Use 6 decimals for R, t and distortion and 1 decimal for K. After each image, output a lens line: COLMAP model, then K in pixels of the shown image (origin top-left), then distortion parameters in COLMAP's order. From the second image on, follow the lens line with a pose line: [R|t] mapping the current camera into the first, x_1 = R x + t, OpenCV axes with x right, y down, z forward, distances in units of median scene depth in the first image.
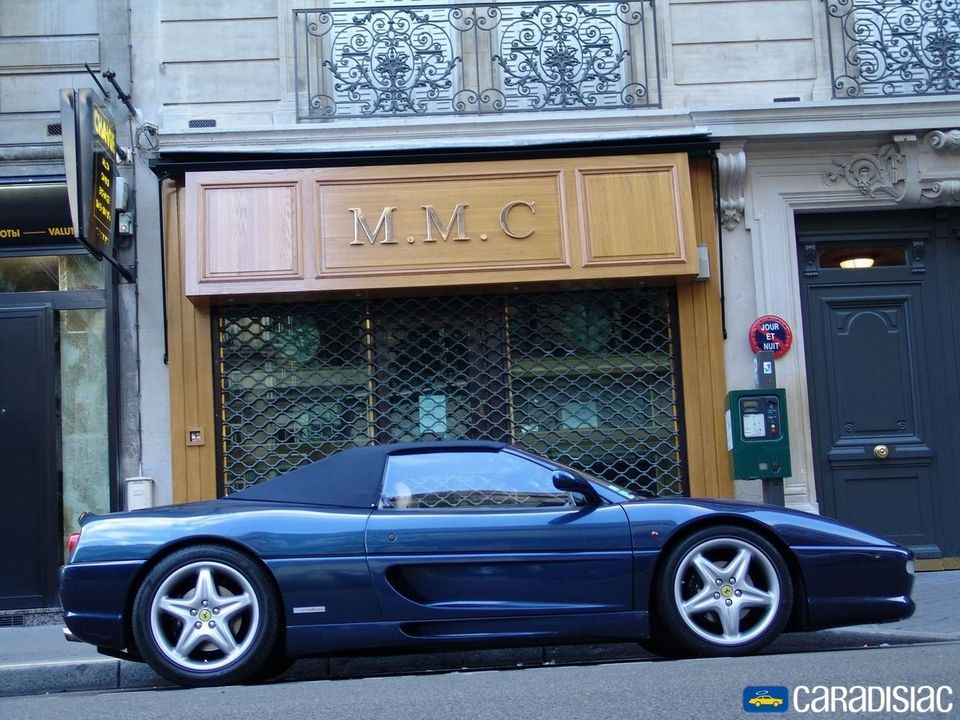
lens RADIAL K [[1474.2, 0, 480.0], [0, 1474.2, 360.0], [0, 0, 1]] dist [-0.123481, 0.010676]
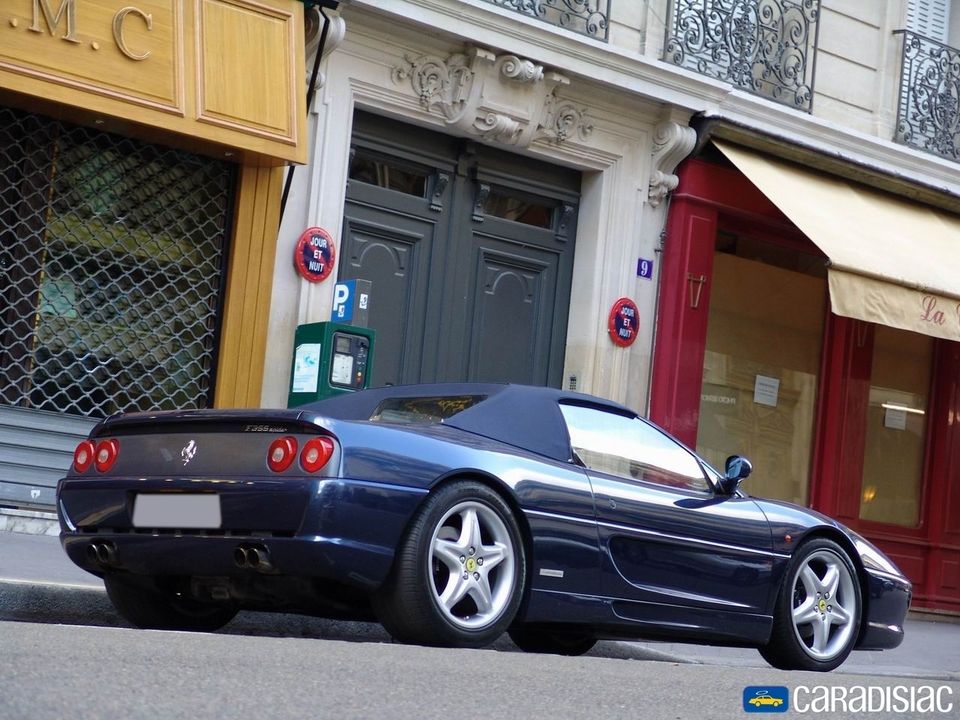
lens RADIAL K [[2564.0, 0, 480.0], [0, 2564.0, 360.0], [0, 0, 1]] dist [0.020244, -0.289757]
pose [[0.677229, 0.183841, 0.712435, -0.748688], [-0.244754, 0.969427, -0.017497, 0.043952], [-0.693871, -0.162522, 0.701520, -0.052205]]
